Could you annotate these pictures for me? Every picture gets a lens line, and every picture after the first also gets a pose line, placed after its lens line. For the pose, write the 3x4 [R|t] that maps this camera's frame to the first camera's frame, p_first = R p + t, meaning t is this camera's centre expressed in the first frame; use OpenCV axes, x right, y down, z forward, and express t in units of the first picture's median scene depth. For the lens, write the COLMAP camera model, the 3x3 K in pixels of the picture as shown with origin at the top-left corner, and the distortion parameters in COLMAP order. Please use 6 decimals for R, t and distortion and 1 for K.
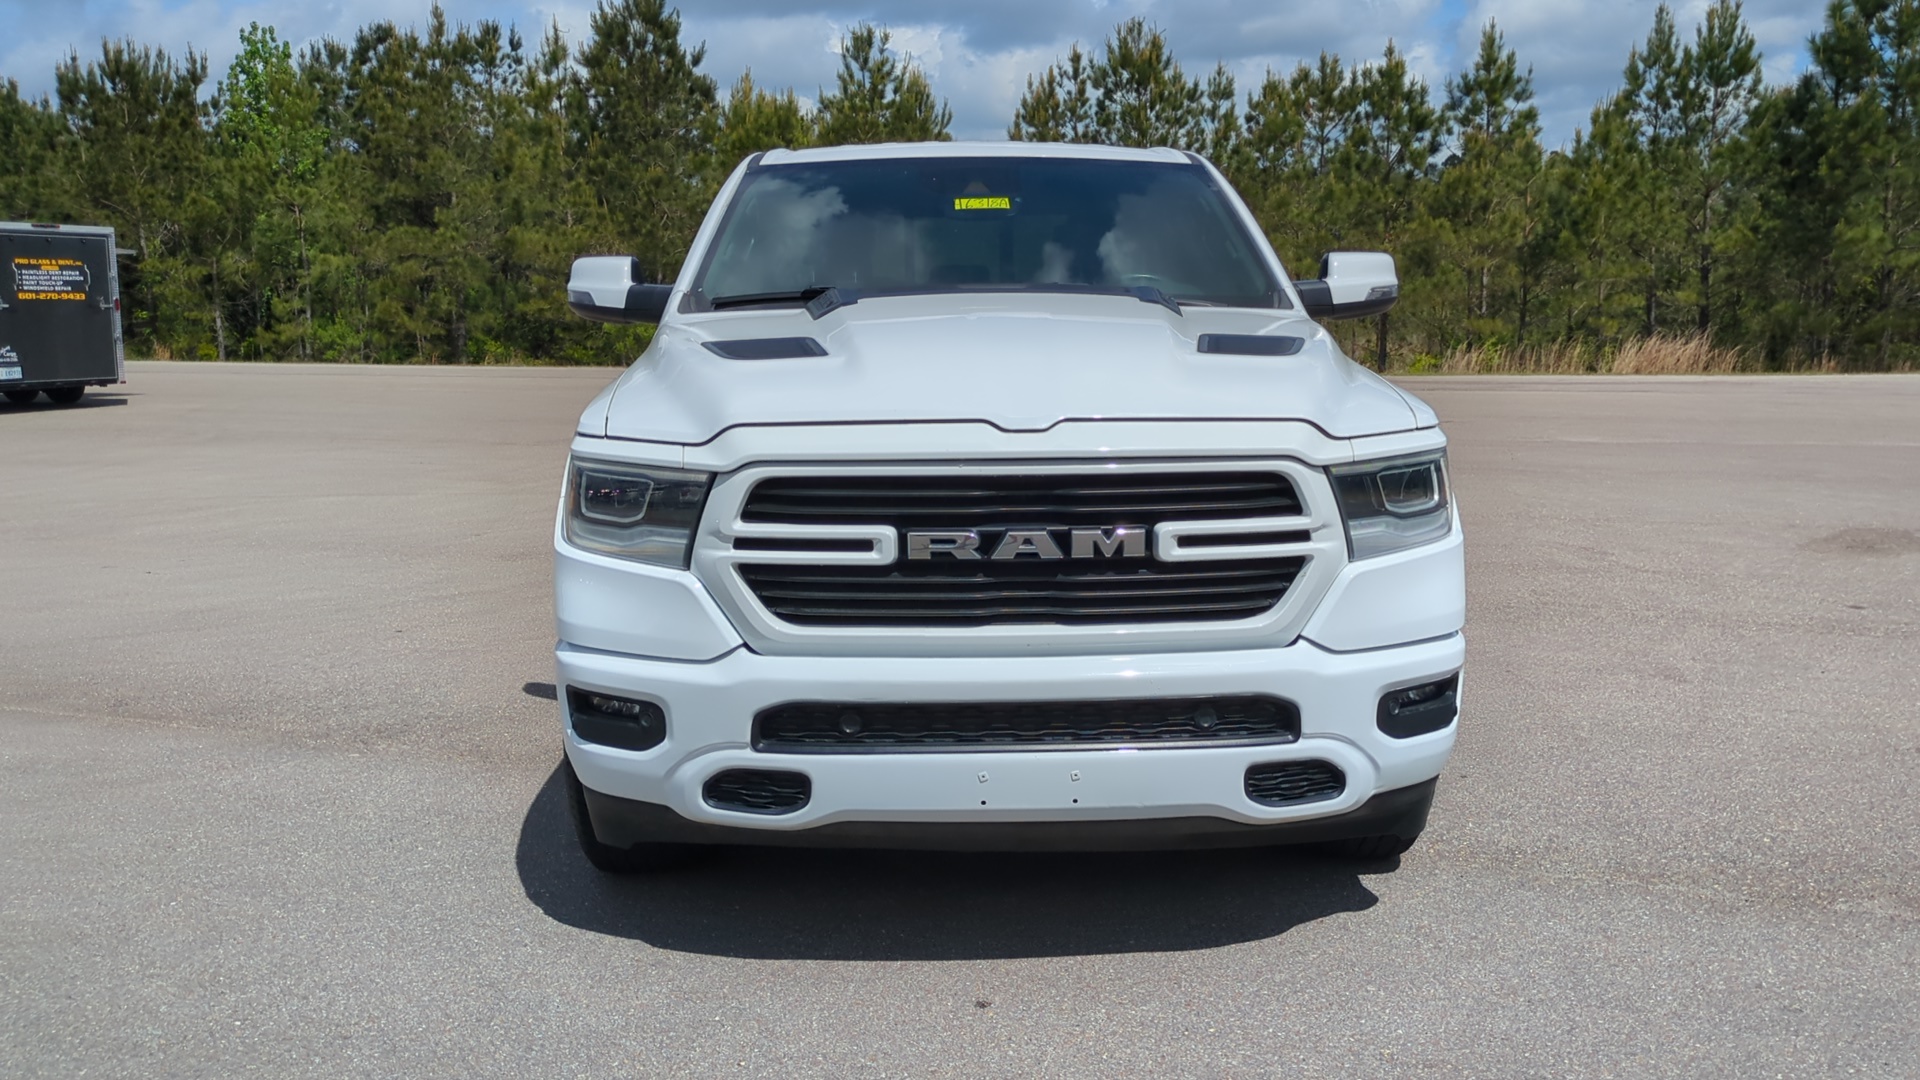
lens RADIAL K [[1659.9, 0, 952.1], [0, 1659.9, 545.0], [0, 0, 1]] dist [0.047947, -0.052284]
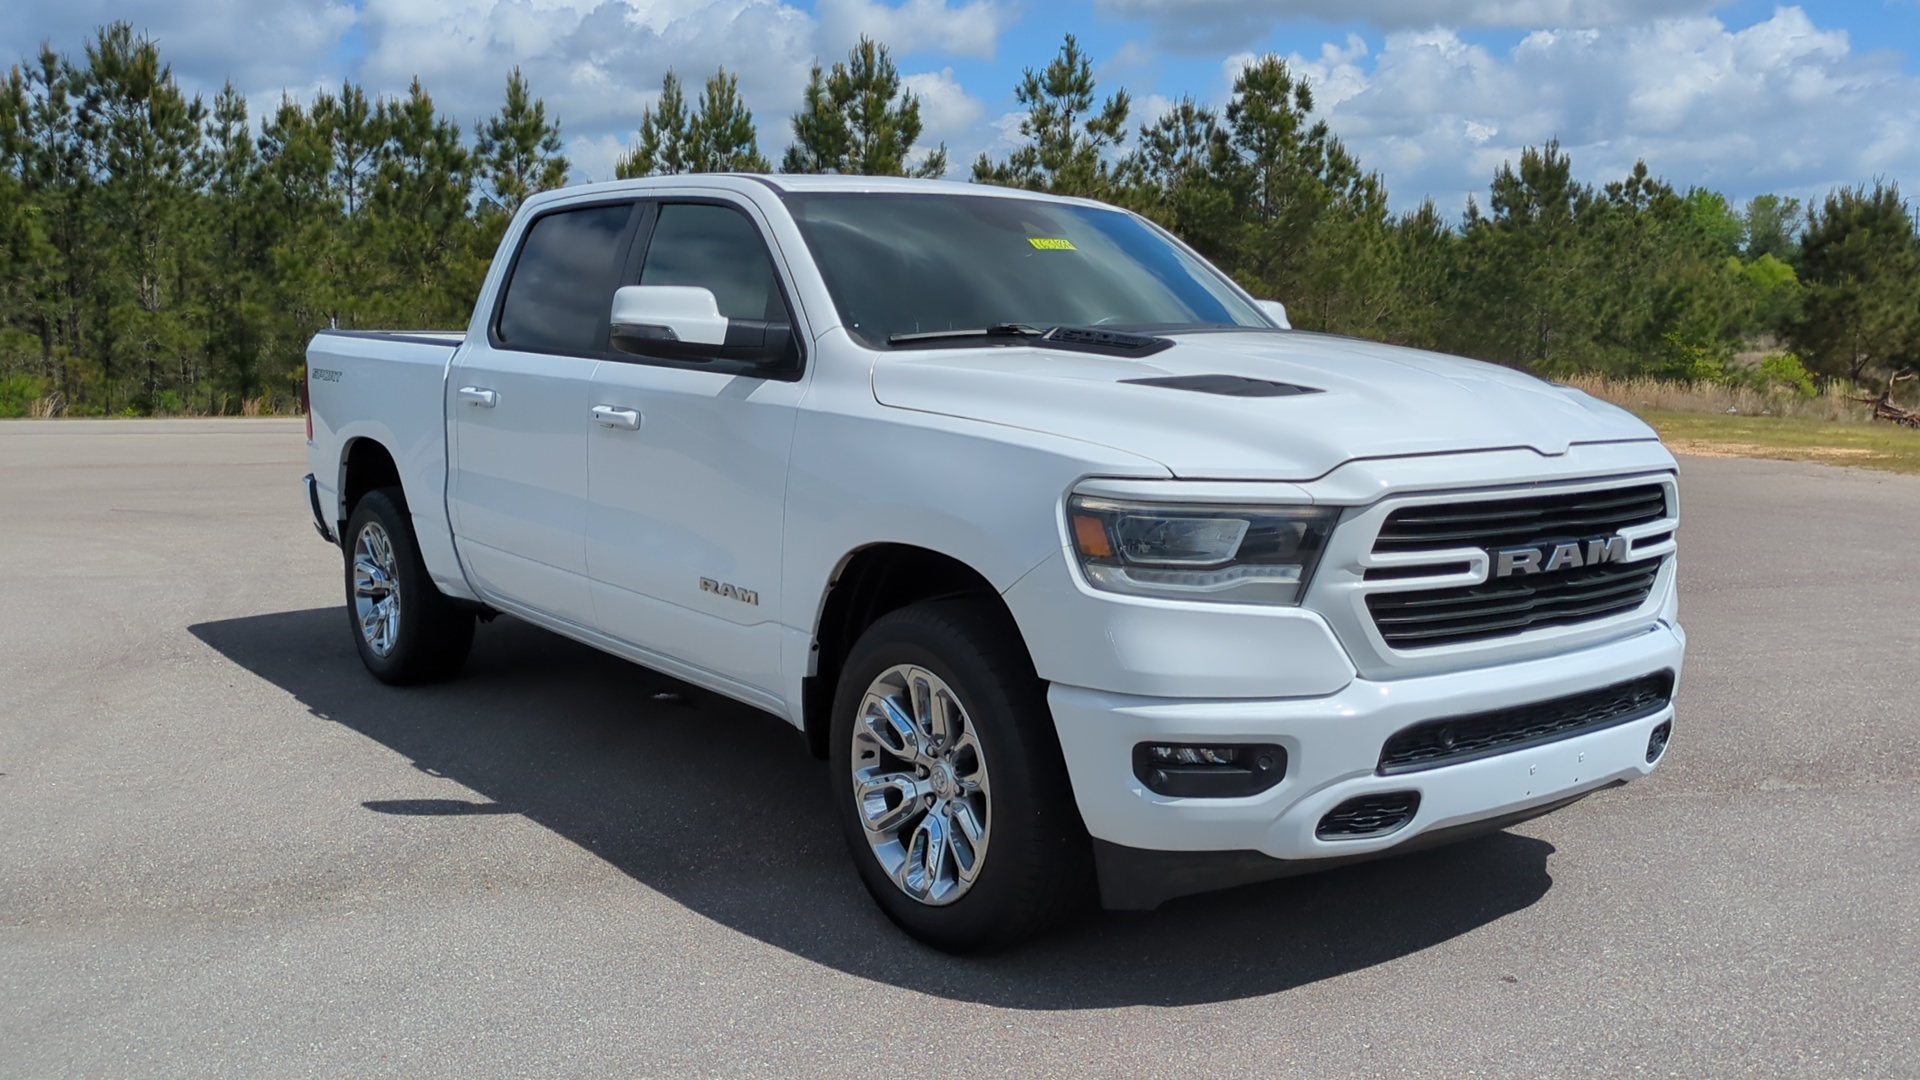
lens RADIAL K [[1659.9, 0, 960.0], [0, 1659.9, 536.0], [0, 0, 1]] dist [0.047947, -0.052284]
pose [[0.812214, -0.058925, 0.580376, -0.065640], [0.075797, 0.997112, -0.004840, -0.002732], [-0.578414, 0.047922, 0.814334, 0.021844]]
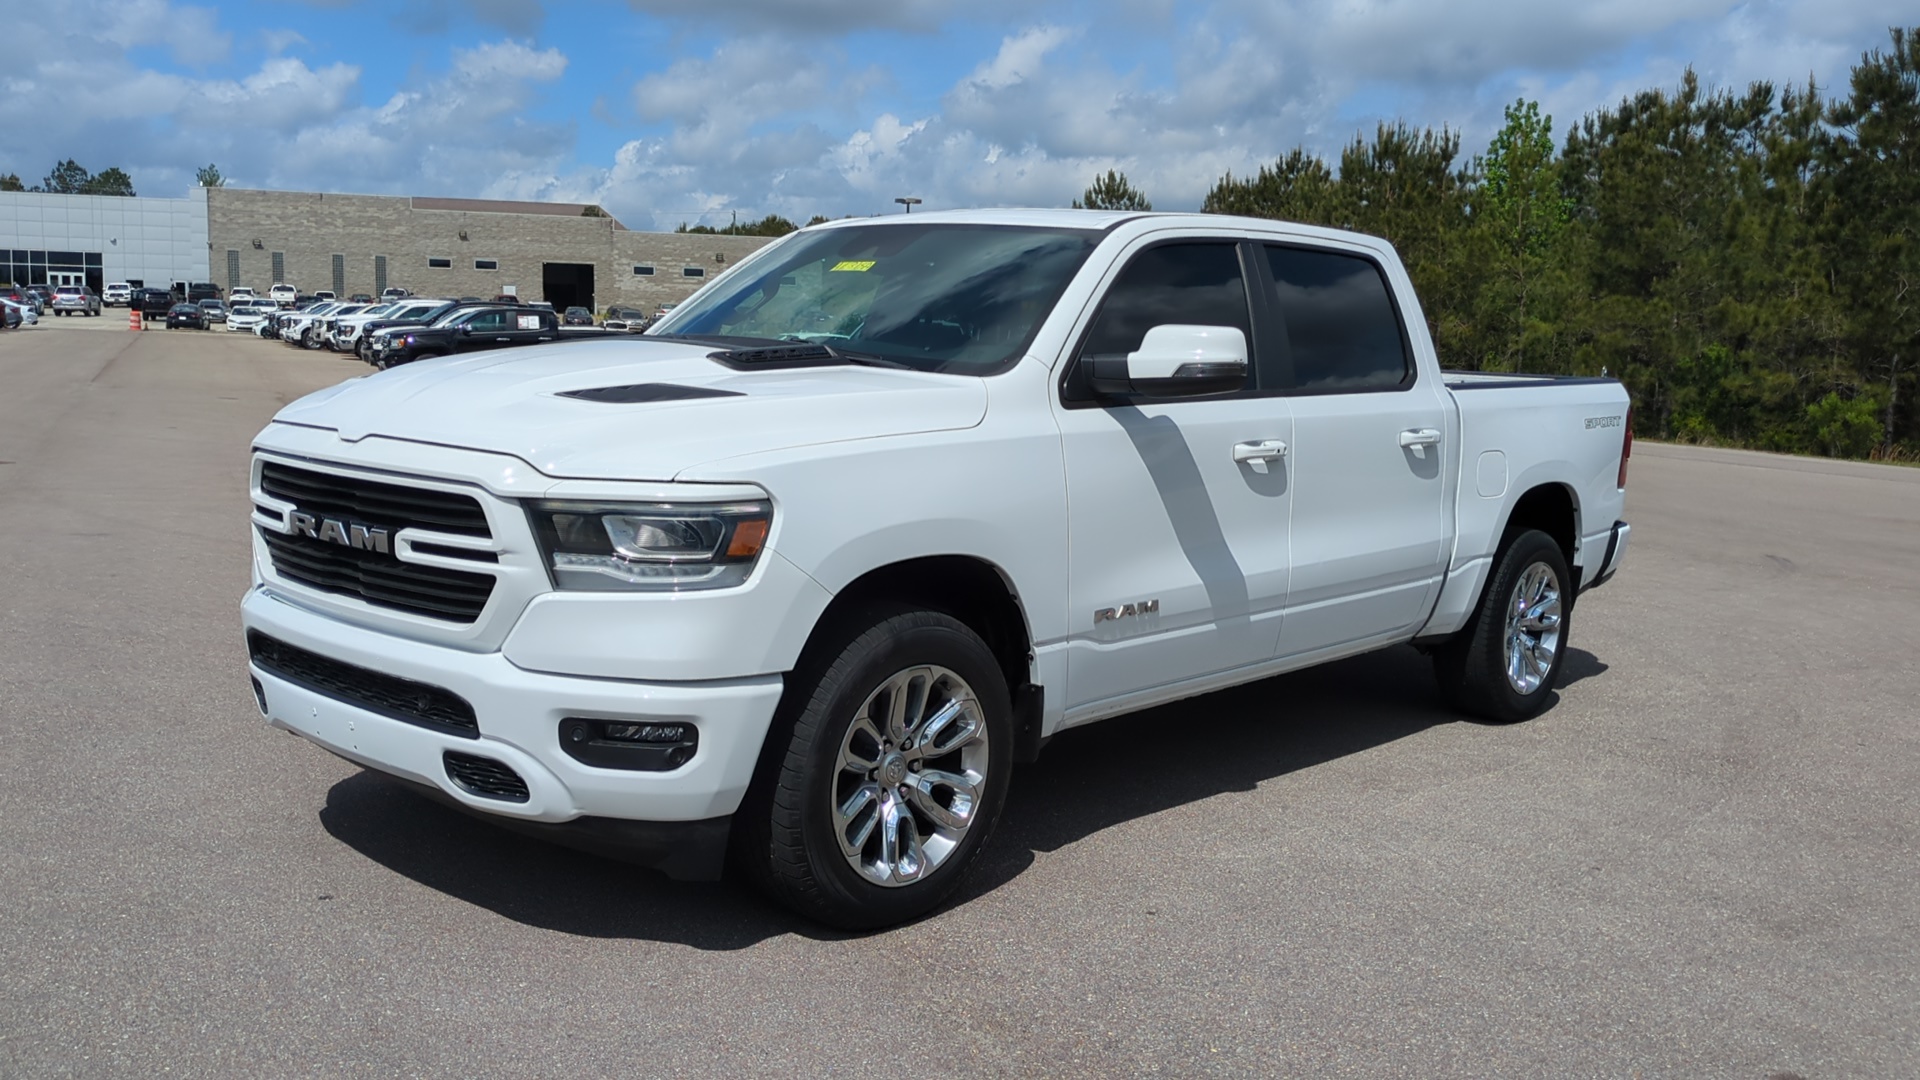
lens RADIAL K [[1659.9, 0, 948.9], [0, 1659.9, 538.0], [0, 0, 1]] dist [0.047947, -0.052284]
pose [[0.727521, 0.122956, -0.674978, 0.084969], [-0.152405, 0.988193, 0.015743, -0.005909], [0.668944, 0.091416, 0.737670, 0.026956]]
